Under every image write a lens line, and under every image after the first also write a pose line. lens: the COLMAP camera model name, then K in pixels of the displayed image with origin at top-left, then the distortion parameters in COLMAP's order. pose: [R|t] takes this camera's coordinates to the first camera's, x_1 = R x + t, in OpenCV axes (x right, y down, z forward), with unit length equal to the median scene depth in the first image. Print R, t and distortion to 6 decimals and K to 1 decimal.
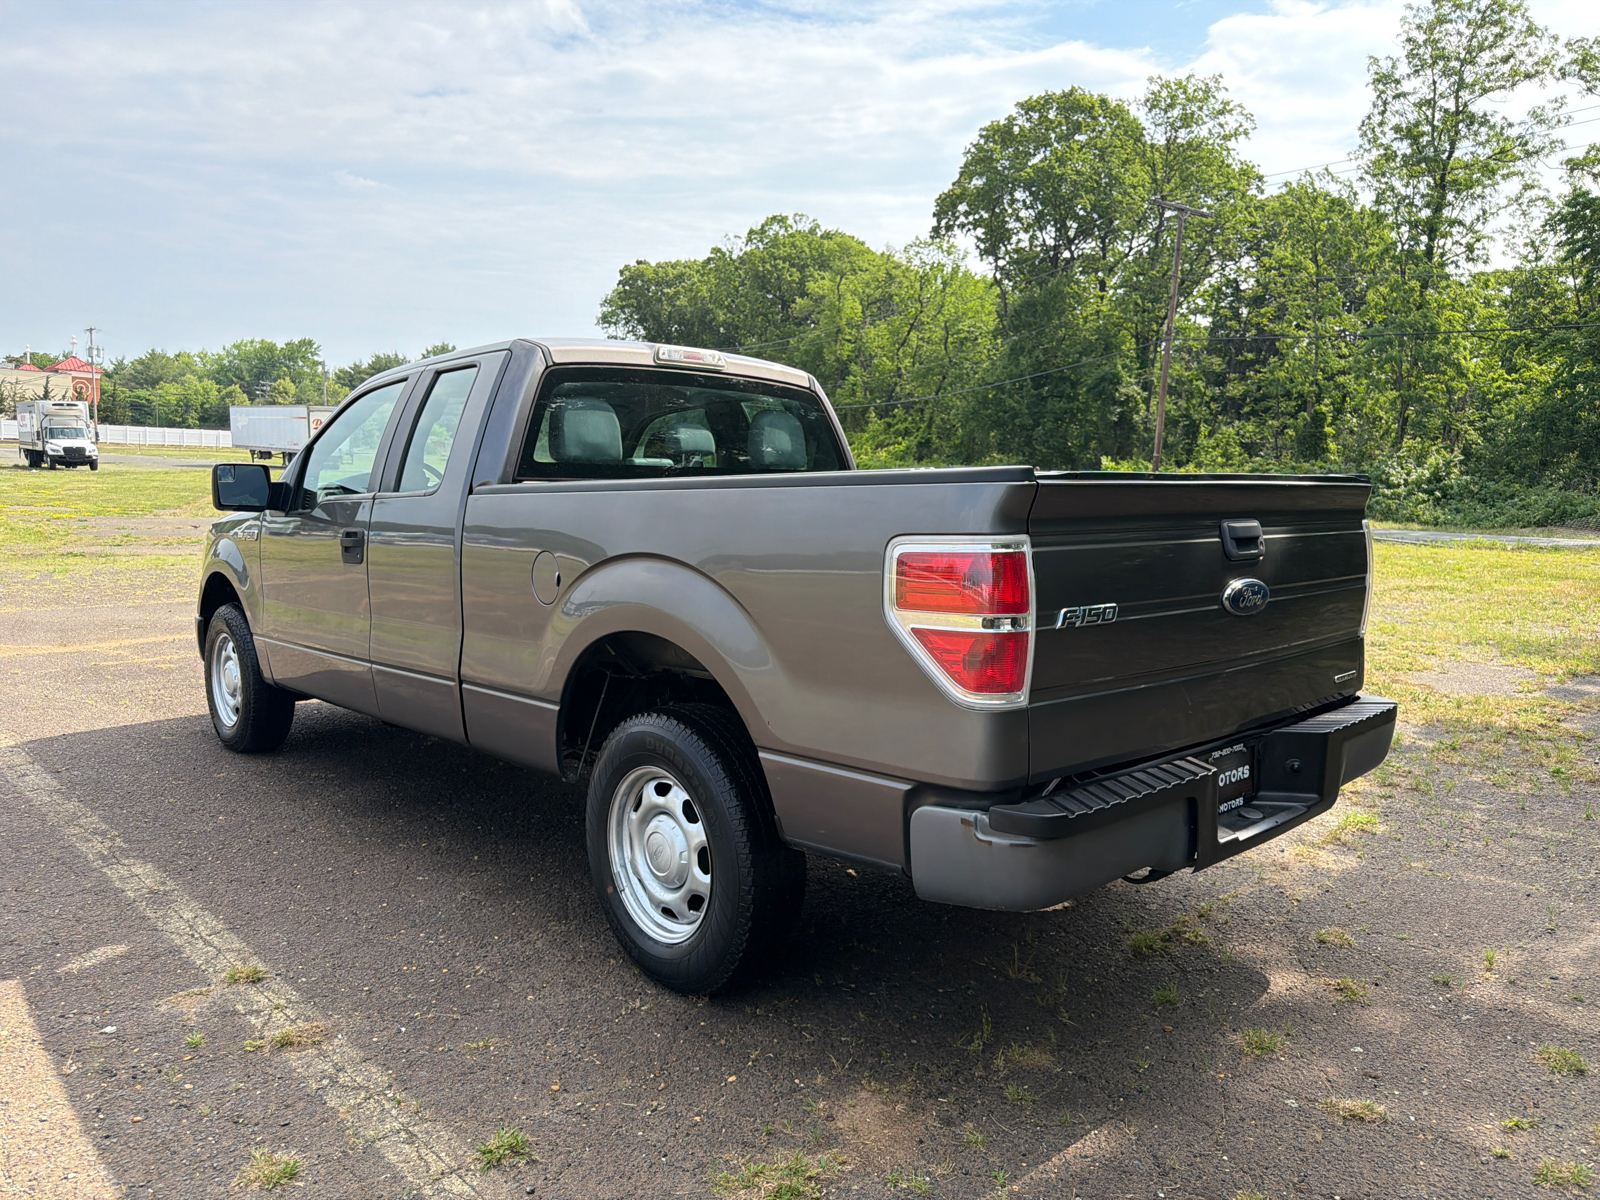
lens RADIAL K [[1172.4, 0, 800.0], [0, 1172.4, 600.0], [0, 0, 1]] dist [0.040042, -0.053040]
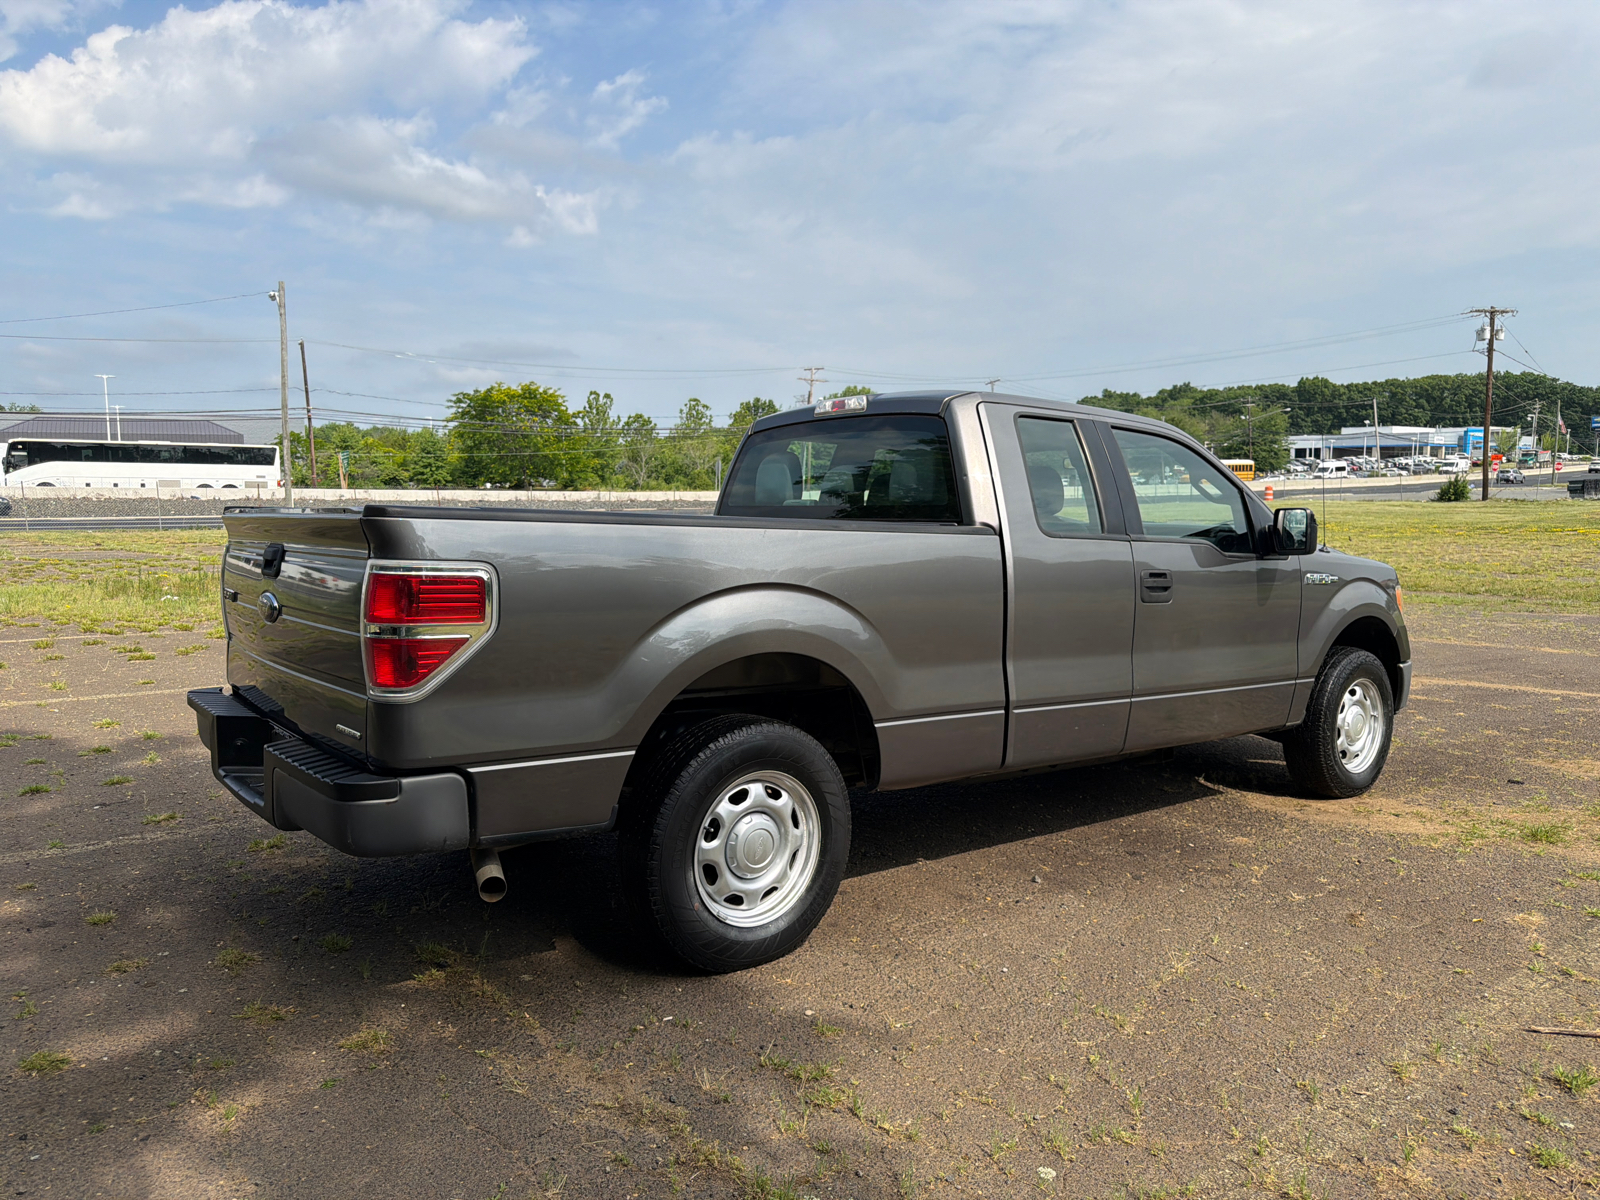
lens RADIAL K [[1138.7, 0, 785.2], [0, 1138.7, 618.9], [0, 0, 1]] dist [0.145618, -0.191908]
pose [[-0.097962, 0.079179, -0.992035, 0.126658], [-0.105109, 0.990431, 0.089430, -0.013460], [0.989624, 0.113032, -0.088702, 0.143736]]
